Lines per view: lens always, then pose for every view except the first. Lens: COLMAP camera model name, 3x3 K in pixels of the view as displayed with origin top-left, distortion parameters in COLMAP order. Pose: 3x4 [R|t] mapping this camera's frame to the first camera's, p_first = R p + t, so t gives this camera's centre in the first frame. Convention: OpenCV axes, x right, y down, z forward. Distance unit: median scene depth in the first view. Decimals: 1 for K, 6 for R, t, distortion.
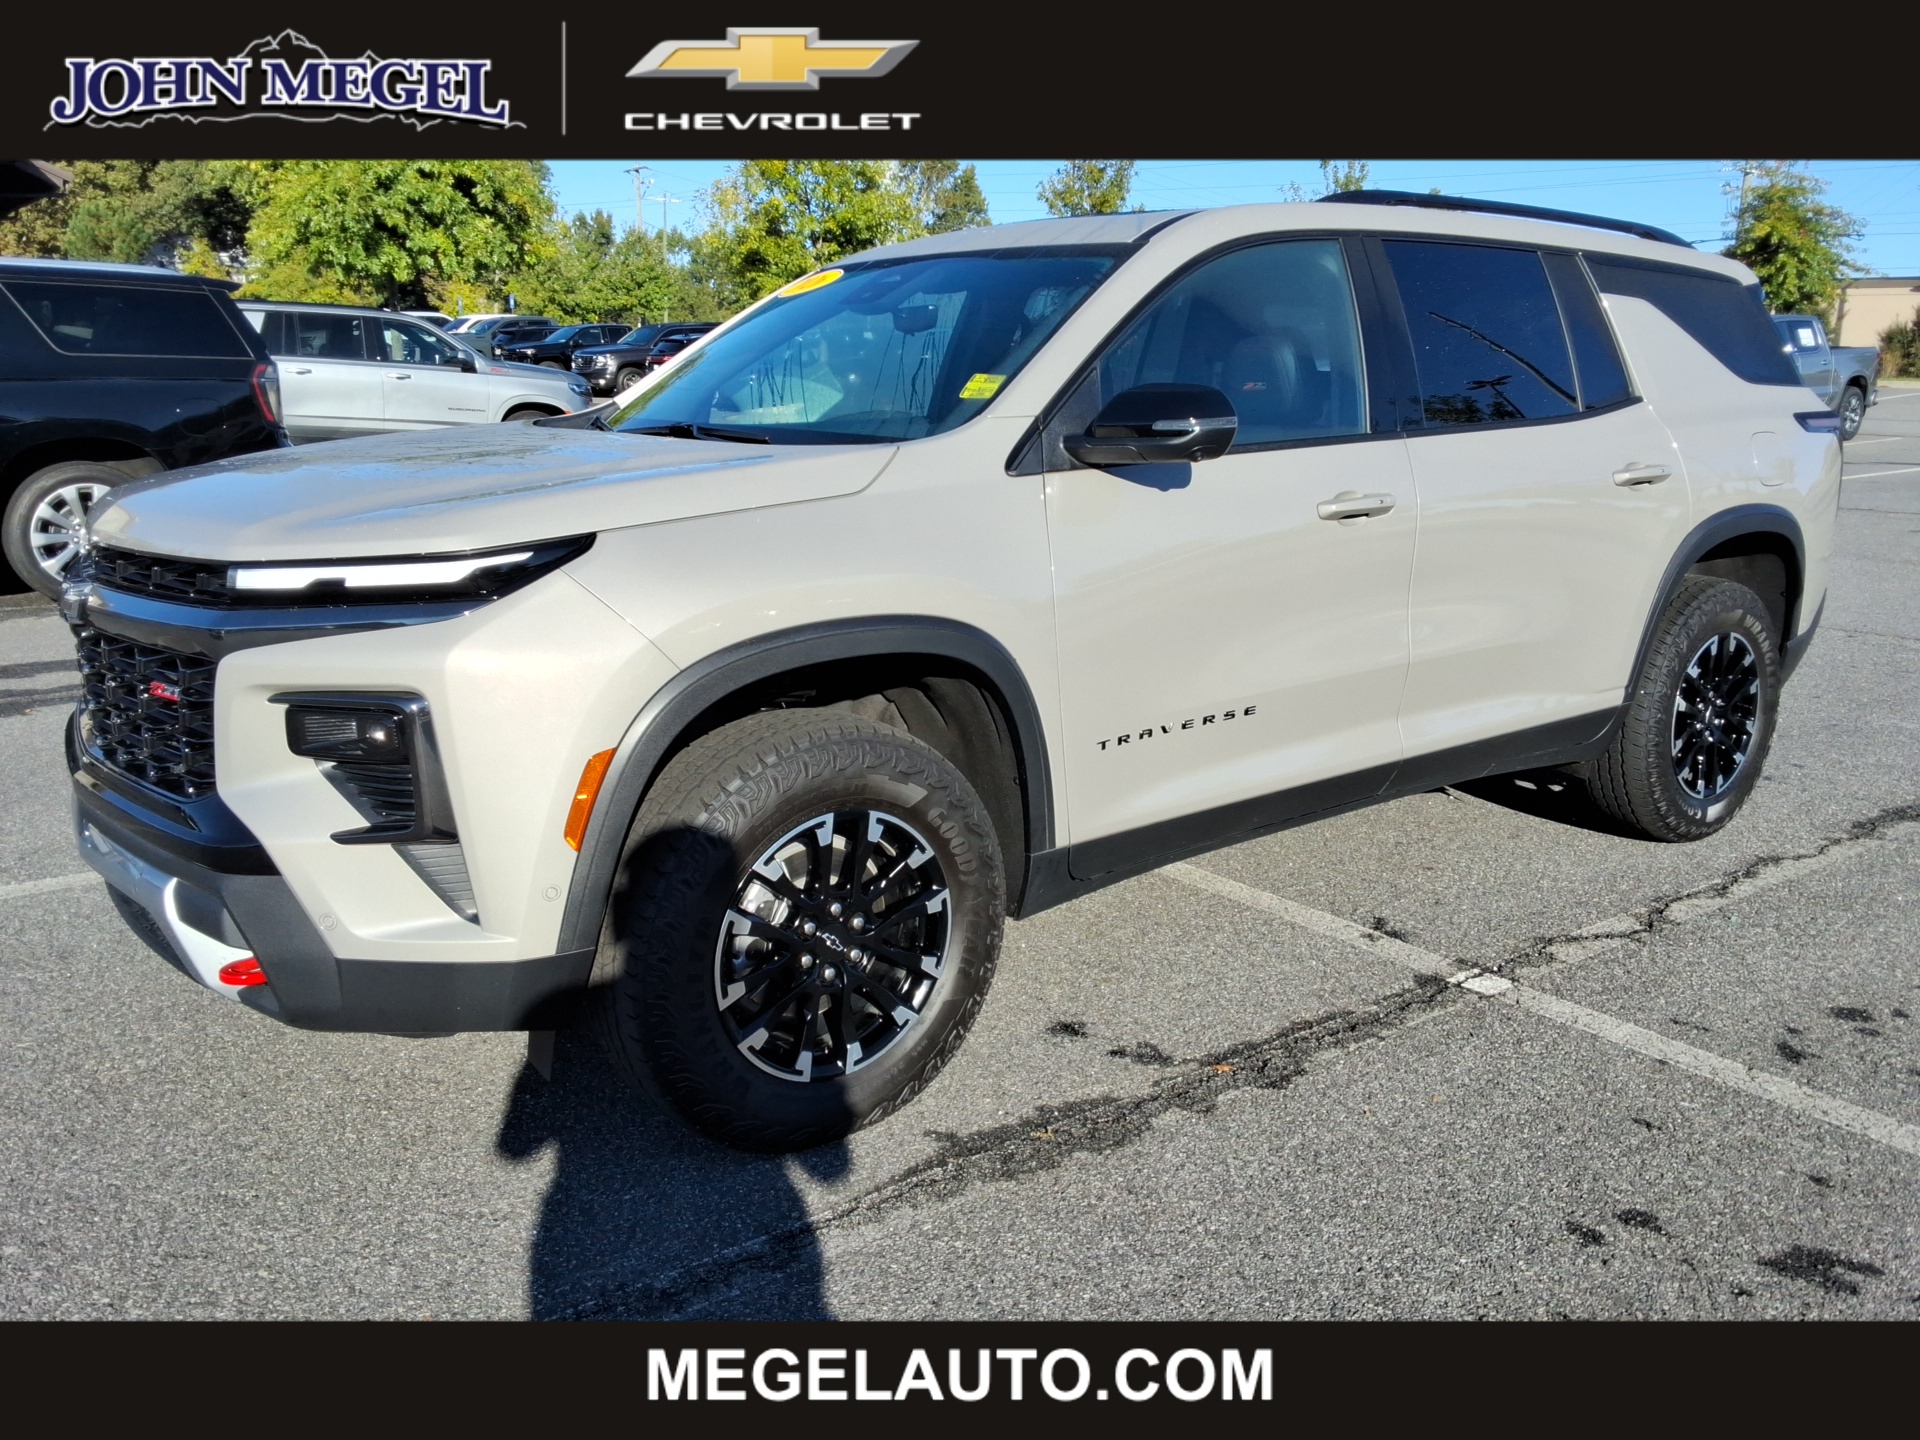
lens RADIAL K [[1561.3, 0, 975.7], [0, 1561.3, 709.6], [0, 0, 1]] dist [0.094702, -0.132546]
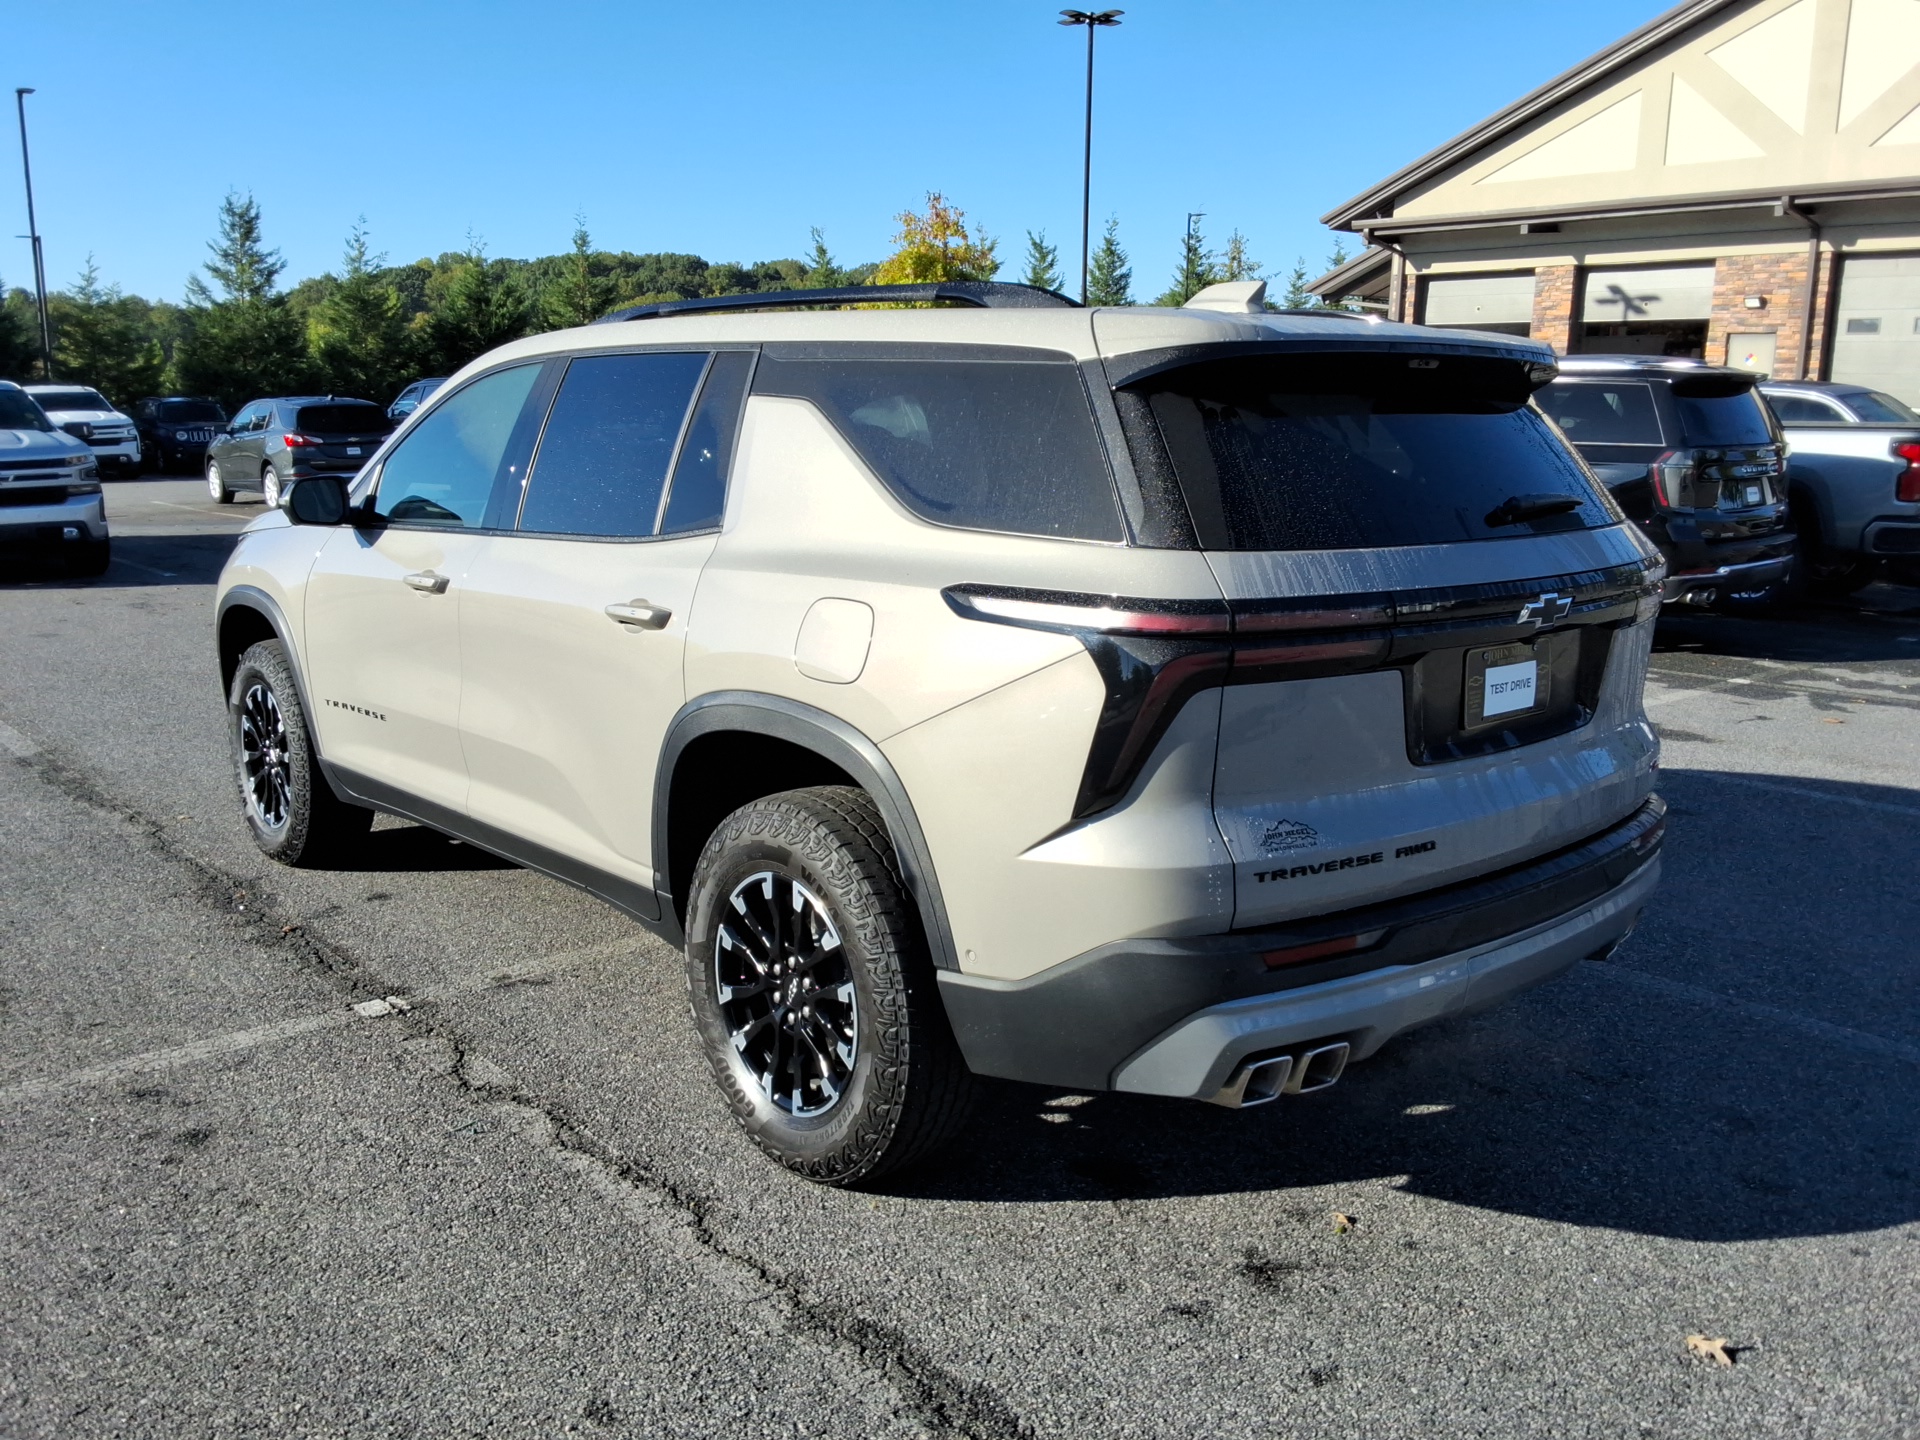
lens RADIAL K [[1561.3, 0, 976.7], [0, 1561.3, 696.1], [0, 0, 1]] dist [0.094702, -0.132546]
pose [[0.057887, 0.166239, -0.984385, 1.550025], [-0.216389, 0.964686, 0.150187, -0.334091], [0.974590, 0.204317, 0.091815, 1.371960]]
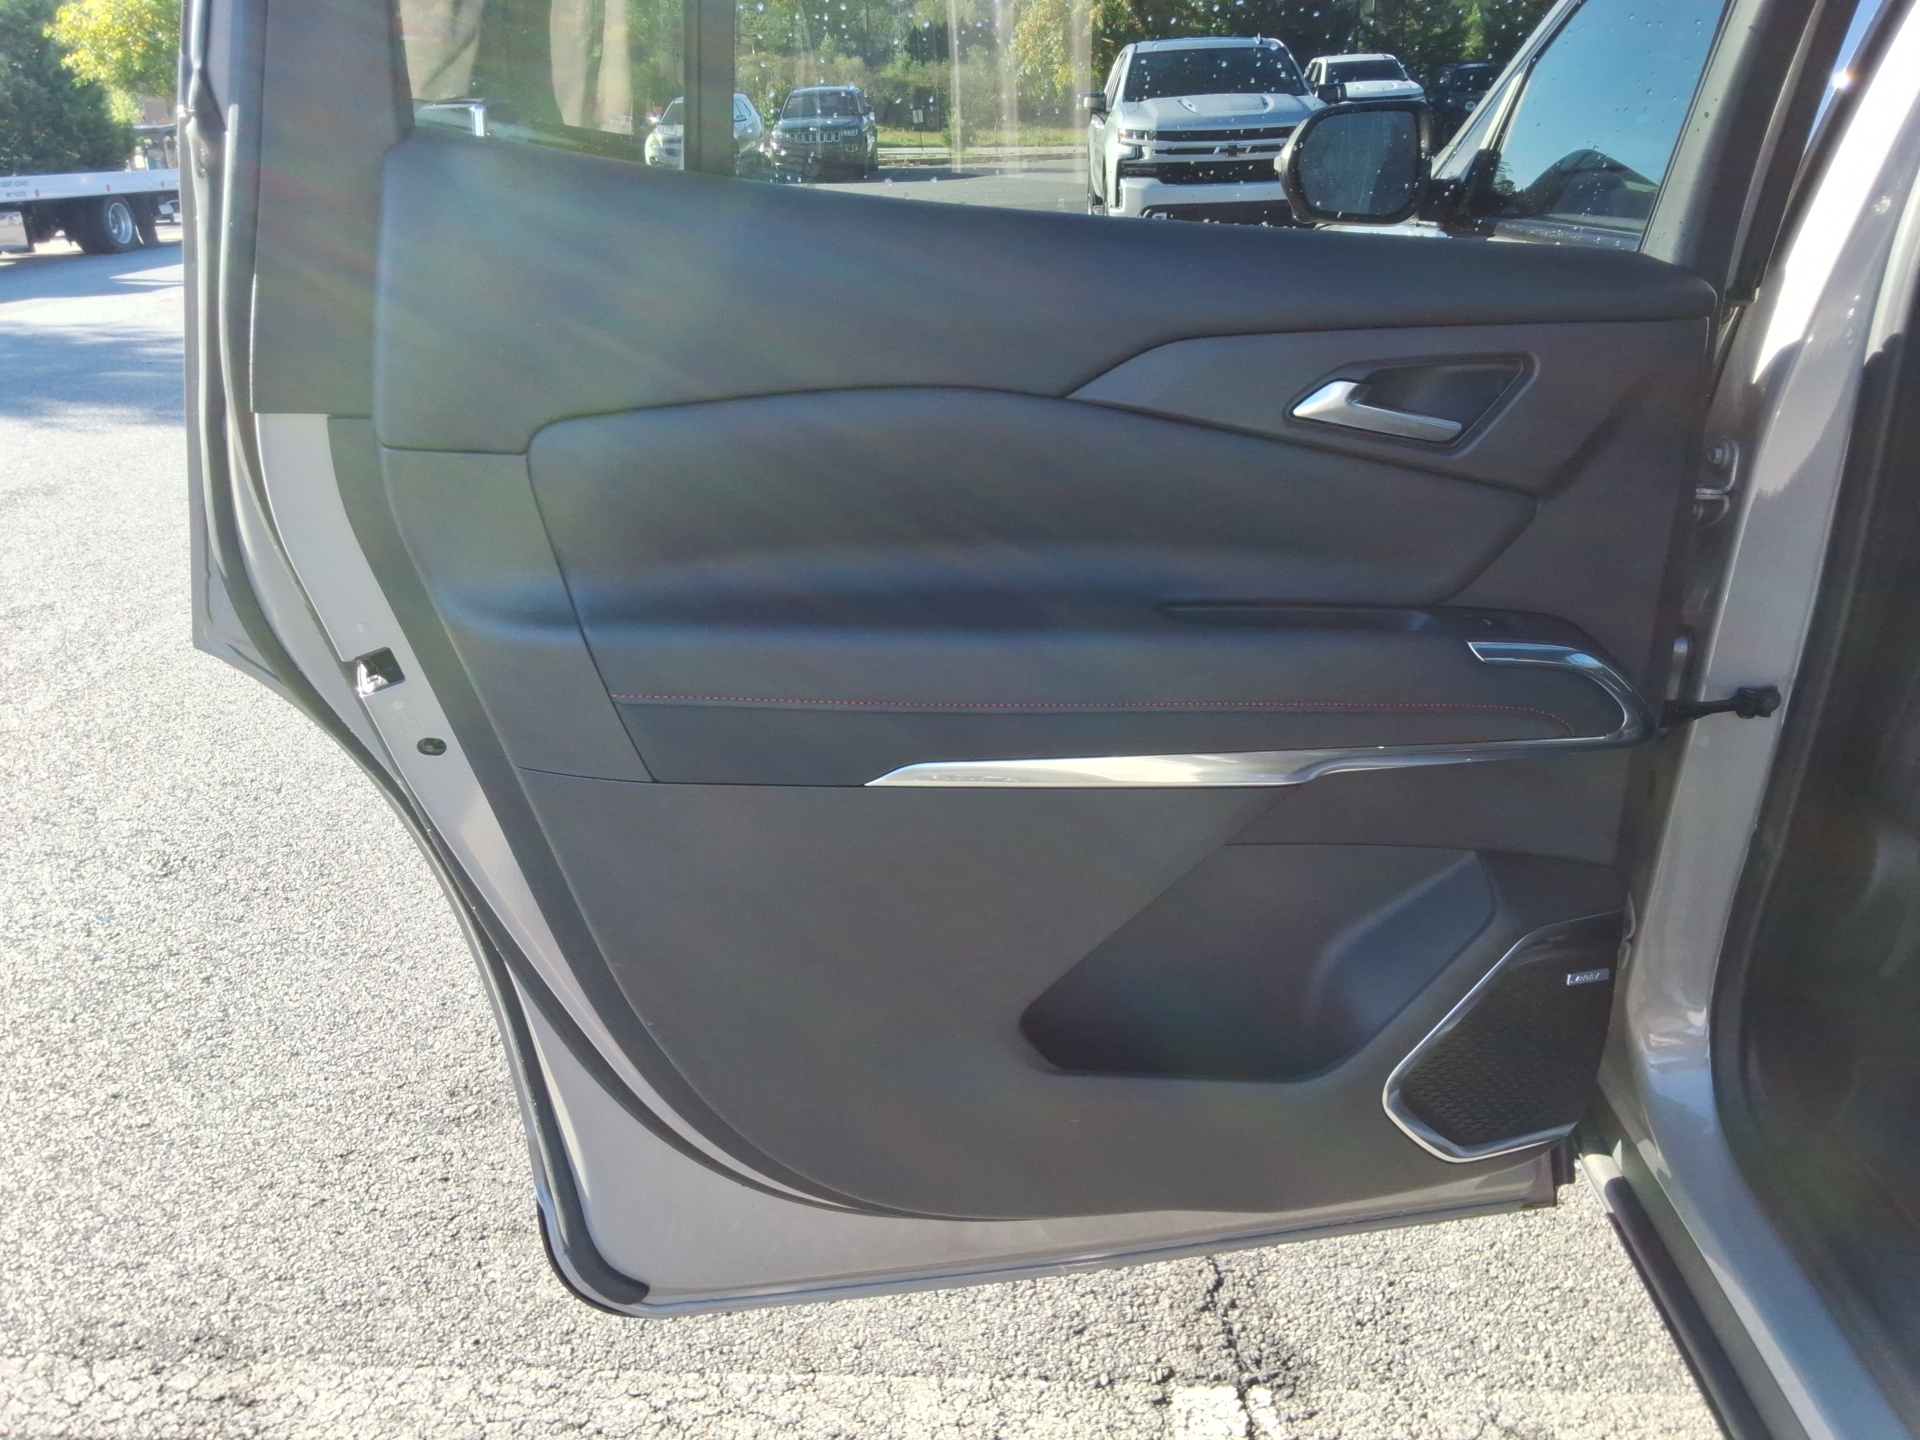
lens RADIAL K [[1561.3, 0, 976.4], [0, 1561.3, 673.7], [0, 0, 1]] dist [0.094702, -0.132546]
pose [[-0.645383, 0.264269, -0.716689, 0.696725], [-0.150211, 0.876020, 0.458286, -0.247672], [0.748945, 0.403424, -0.525672, 1.183544]]
